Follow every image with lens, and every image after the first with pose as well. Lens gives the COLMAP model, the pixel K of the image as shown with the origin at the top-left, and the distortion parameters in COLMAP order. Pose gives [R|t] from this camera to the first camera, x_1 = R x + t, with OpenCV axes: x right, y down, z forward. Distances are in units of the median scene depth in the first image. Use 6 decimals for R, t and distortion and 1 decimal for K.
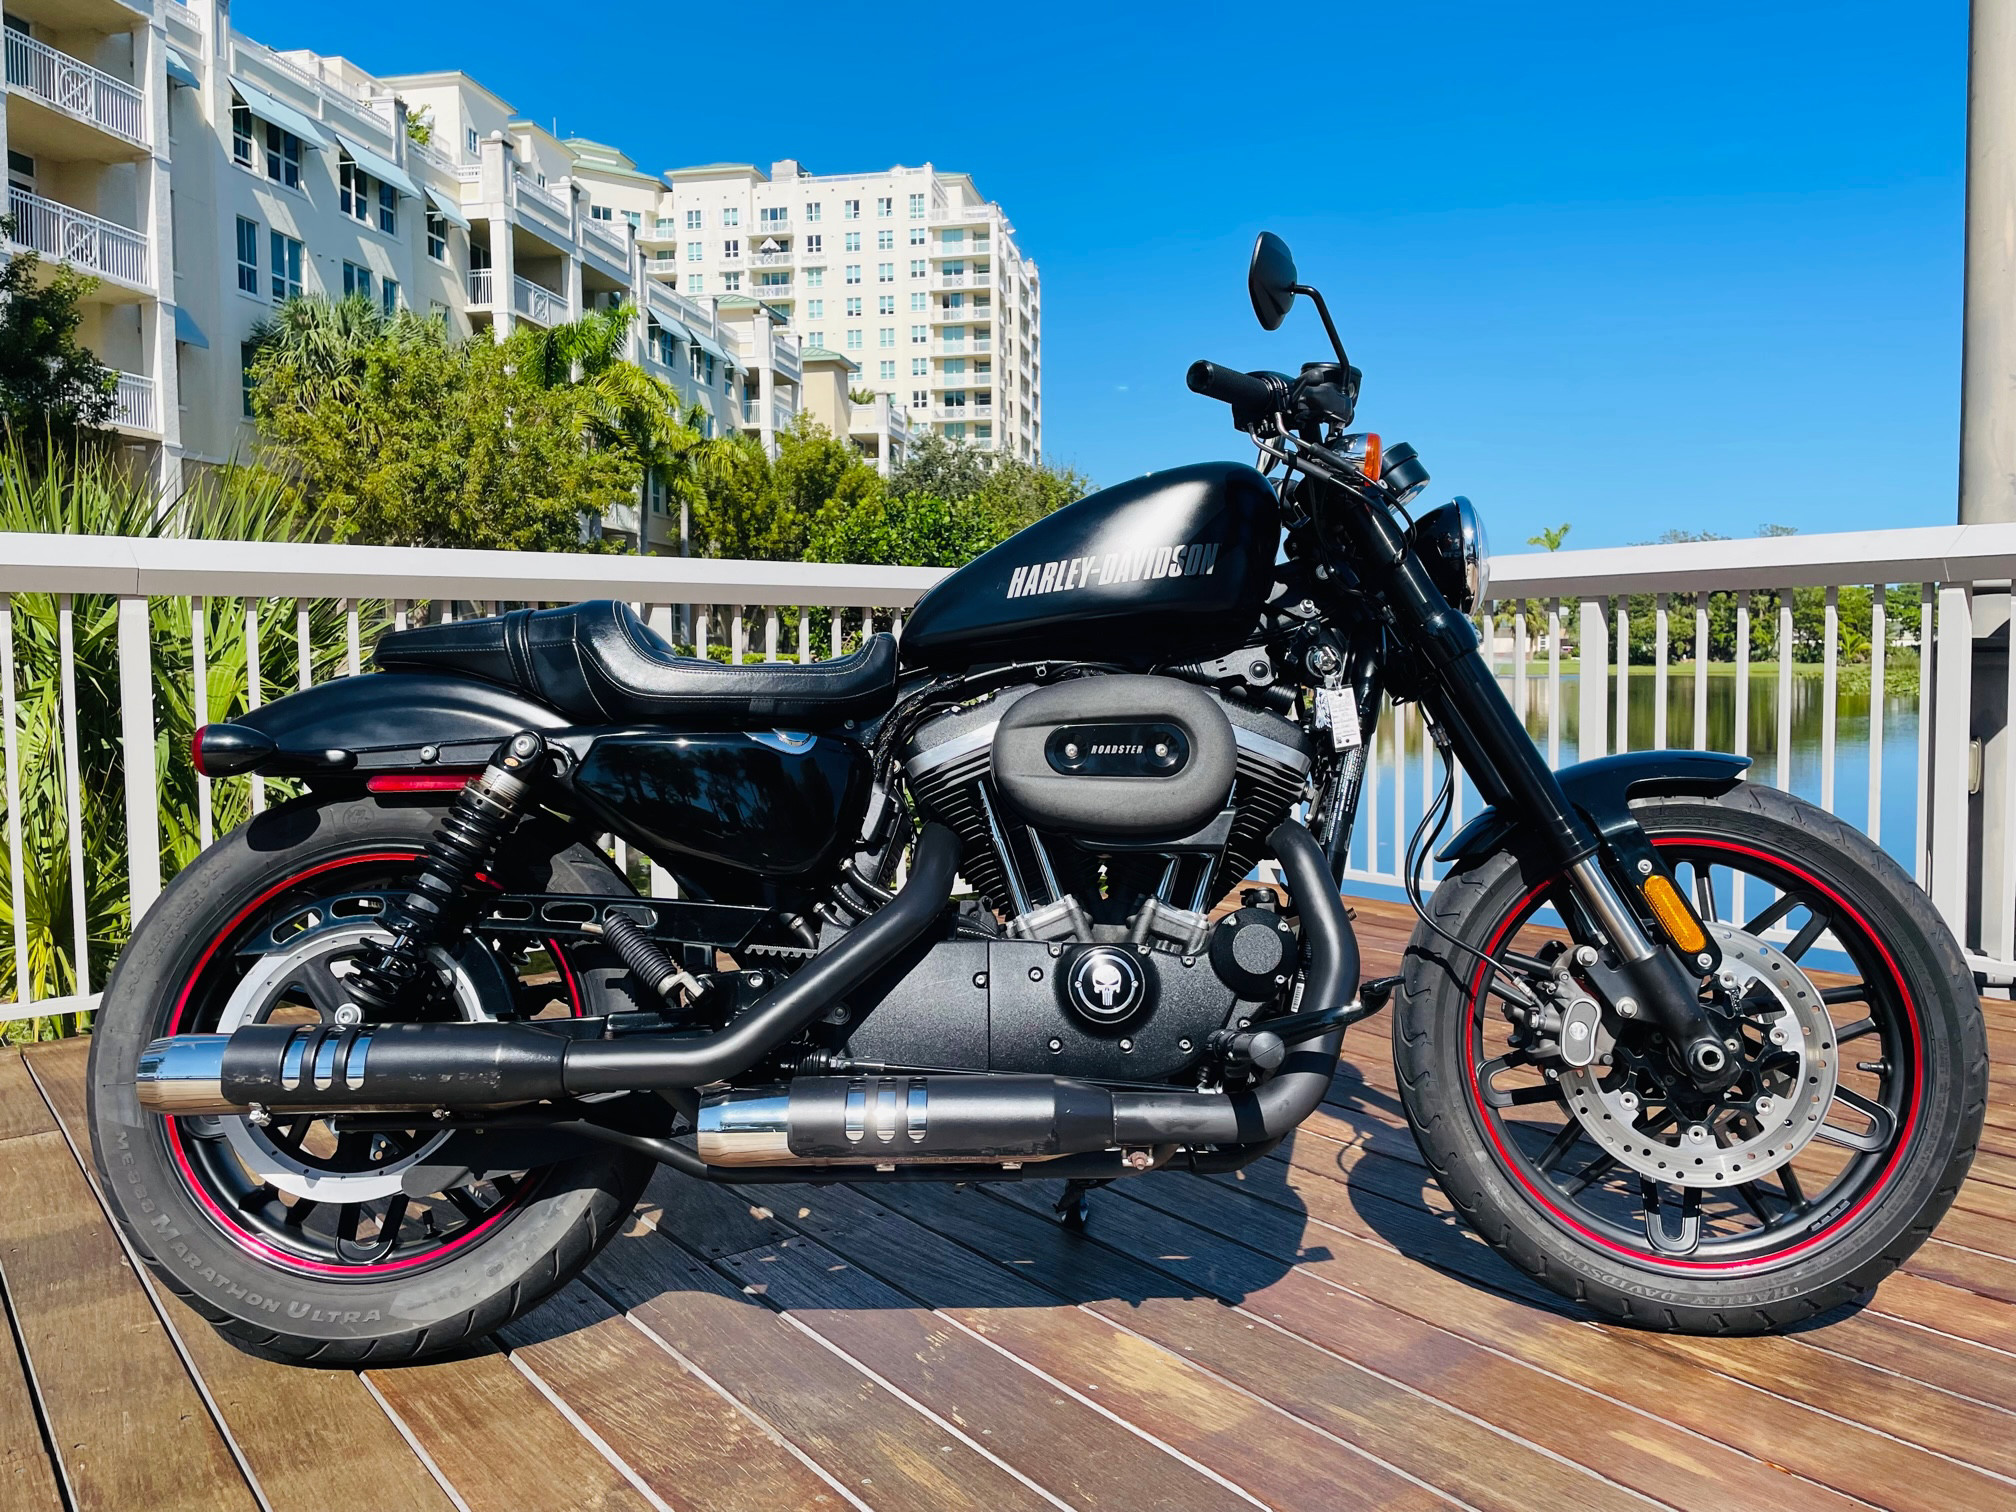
lens RADIAL K [[1532.0, 0, 999.3], [0, 1532.0, 748.3], [0, 0, 1]] dist [0.095850, -0.123977]
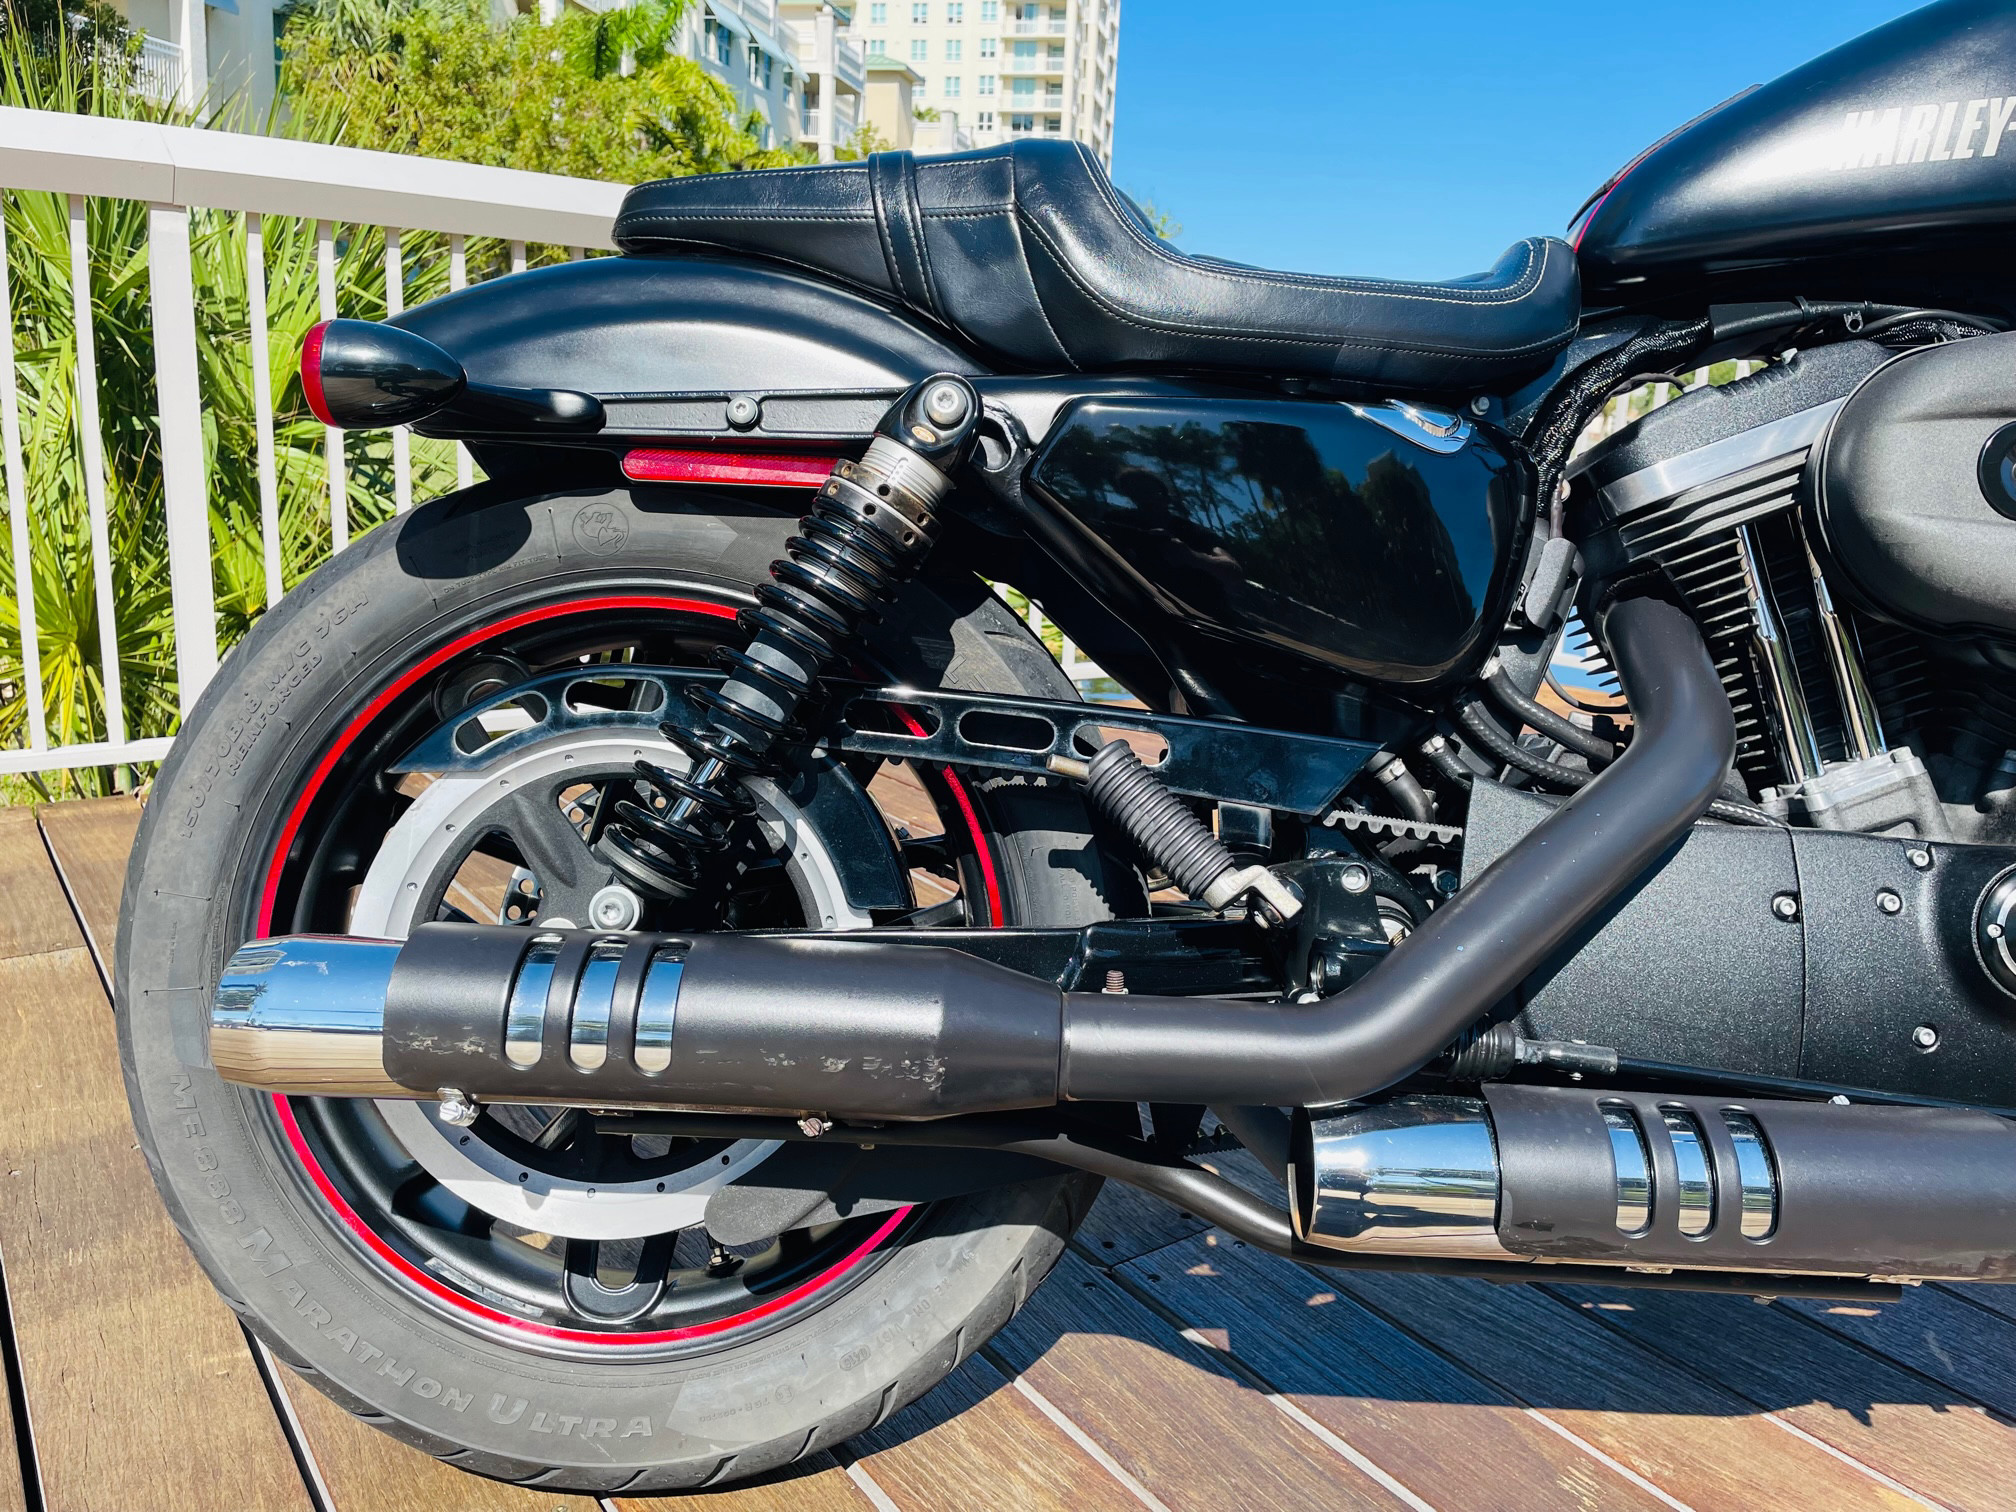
lens RADIAL K [[1532.2, 0, 1023.0], [0, 1532.2, 737.1], [0, 0, 1]] dist [0.098914, -0.129236]
pose [[0.998318, 0.057898, -0.002888, -0.143675], [-0.056805, 0.986980, 0.150477, 0.015214], [0.011563, -0.150060, 0.988609, 0.252868]]
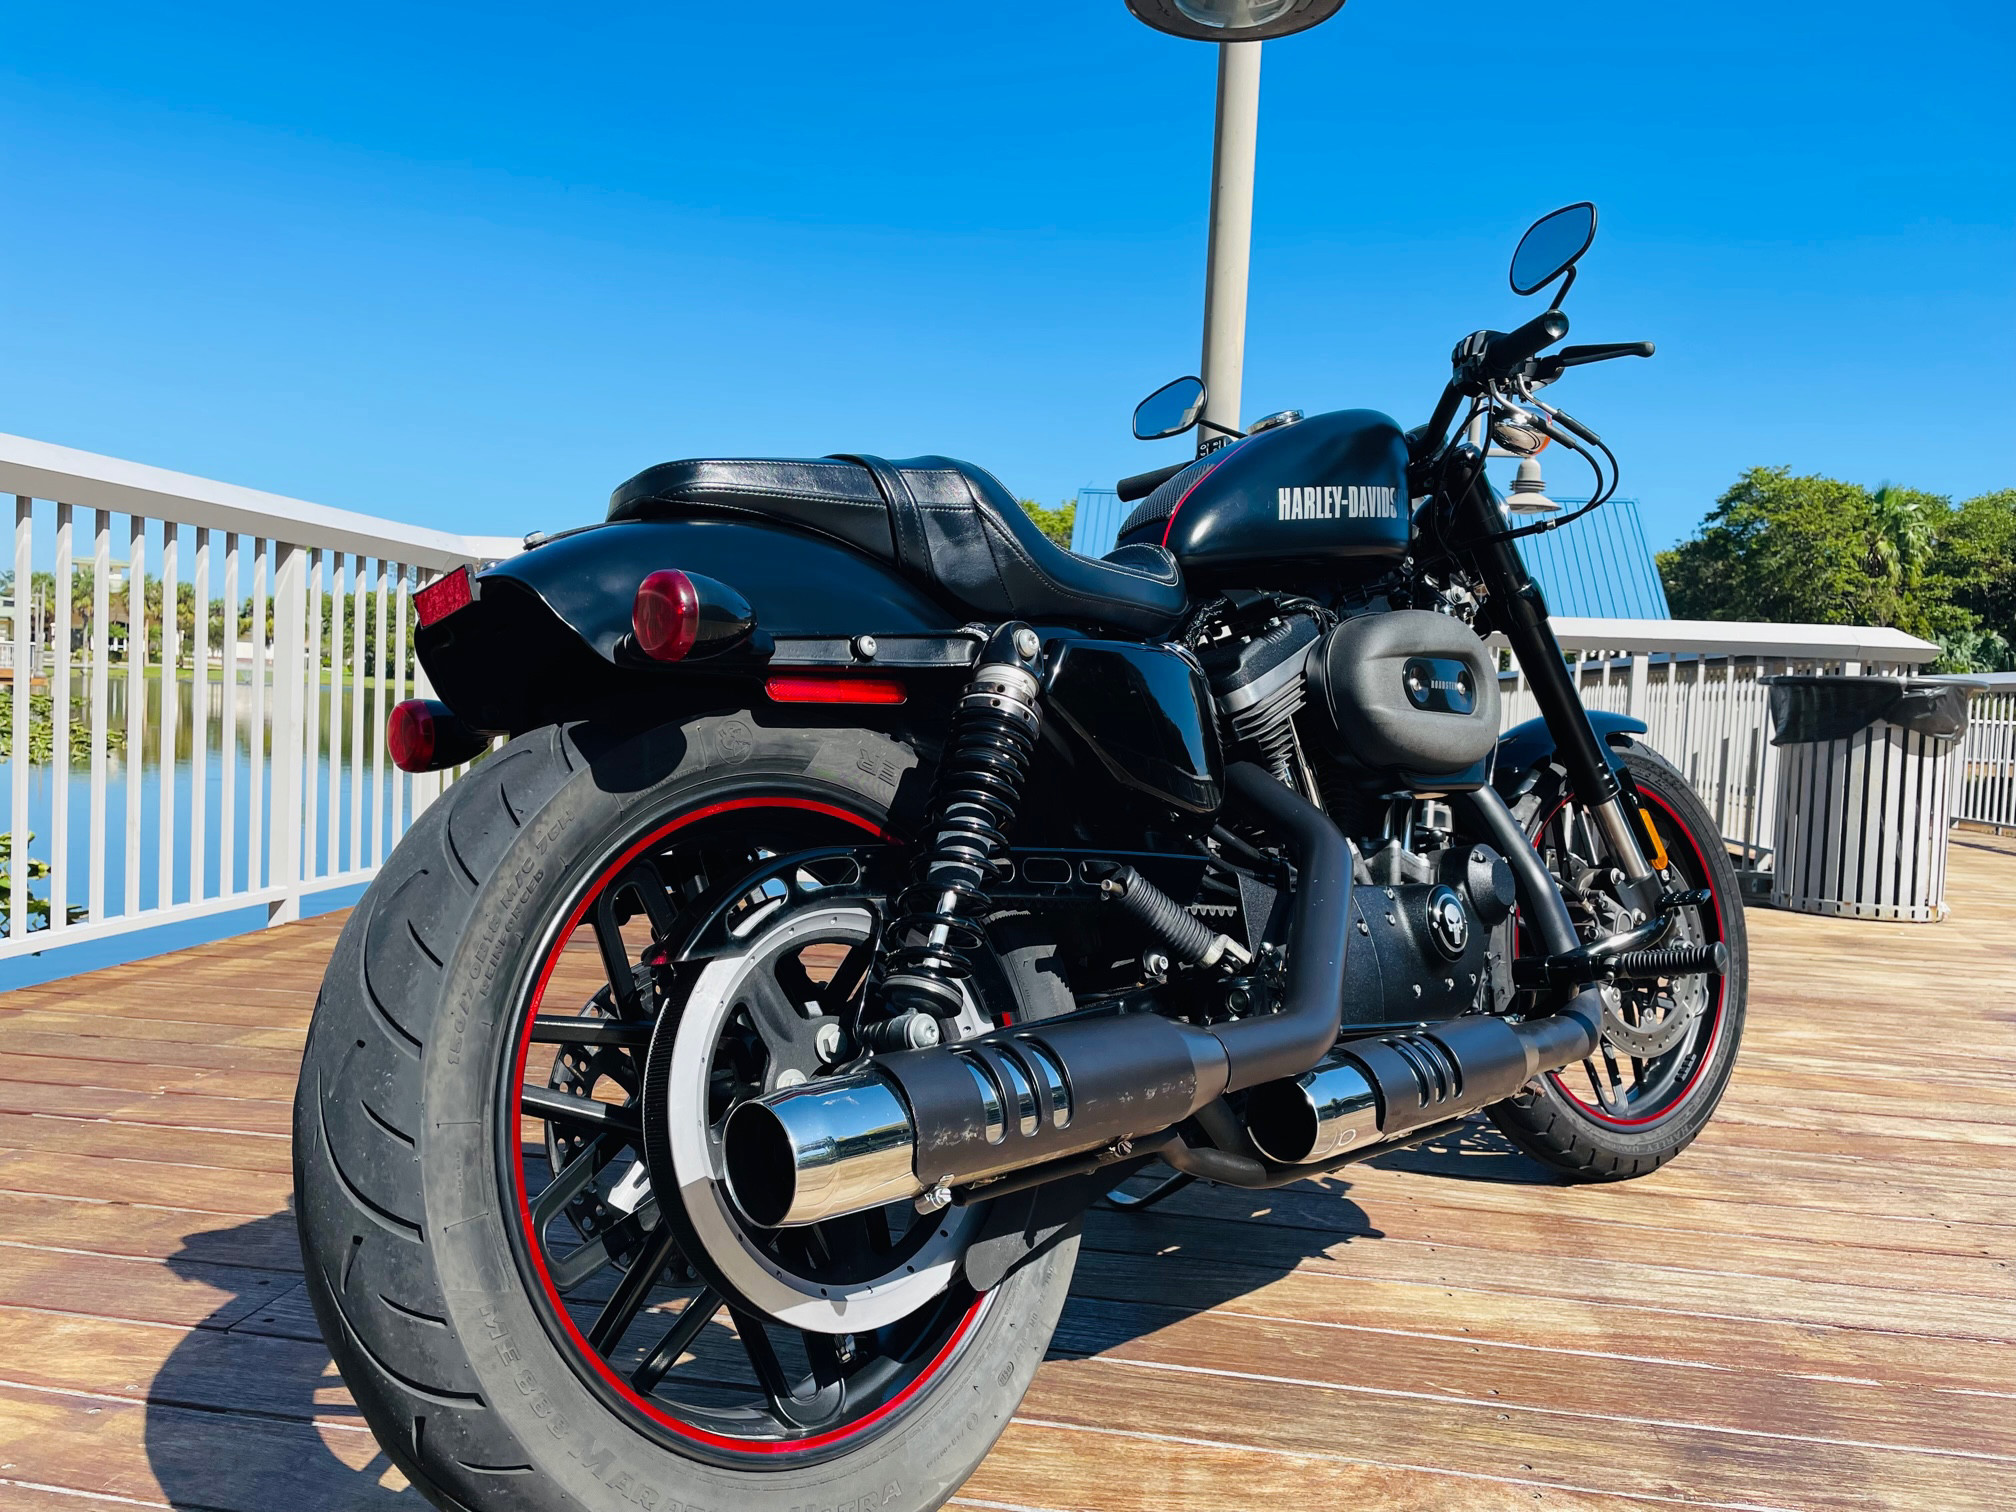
lens RADIAL K [[1504.6, 0, 1008.0], [0, 1504.6, 756.0], [0, 0, 1]] dist [0.088772, -0.118574]
pose [[0.715300, 0.013824, 0.698681, -0.421563], [-0.011971, 0.999900, -0.007529, 0.029915], [-0.698715, -0.002979, 0.715394, 0.261758]]
